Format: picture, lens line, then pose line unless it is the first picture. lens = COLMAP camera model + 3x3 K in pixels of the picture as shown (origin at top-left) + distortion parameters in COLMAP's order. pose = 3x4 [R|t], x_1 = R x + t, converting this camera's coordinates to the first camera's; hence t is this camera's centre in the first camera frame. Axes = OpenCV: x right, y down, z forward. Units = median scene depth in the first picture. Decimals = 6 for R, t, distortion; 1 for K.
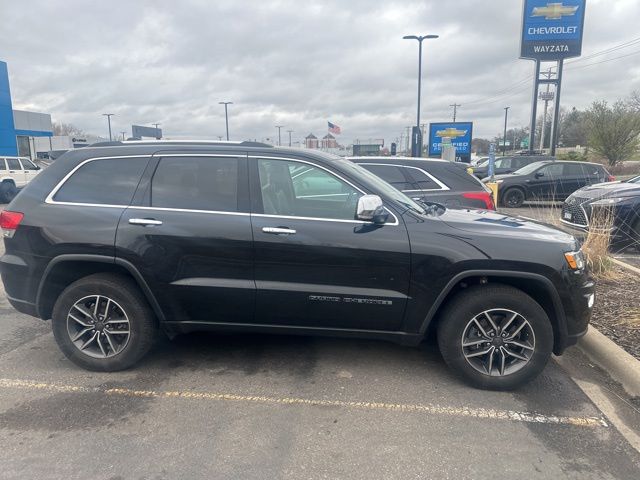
lens RADIAL K [[452.0, 0, 321.5], [0, 452.0, 242.6], [0, 0, 1]] dist [0.032066, -0.040045]
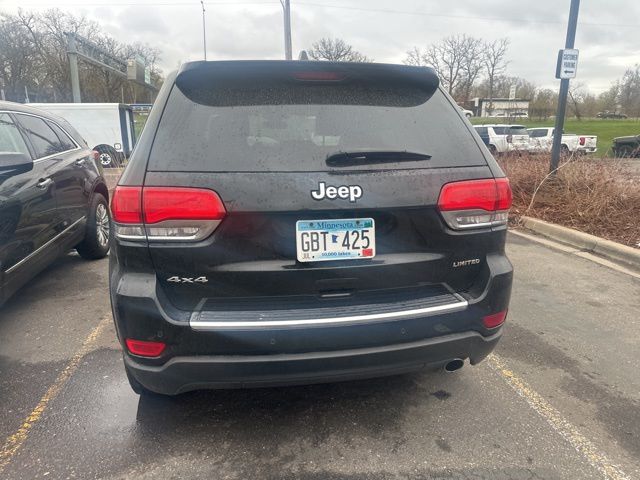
lens RADIAL K [[454.8, 0, 321.7], [0, 454.8, 235.0], [0, 0, 1]] dist [0.025213, -0.030441]
pose [[-0.259185, -0.210629, 0.942581, -0.156914], [0.172163, 0.950225, 0.259677, -0.024839], [-0.950359, 0.229582, -0.210021, 0.178975]]
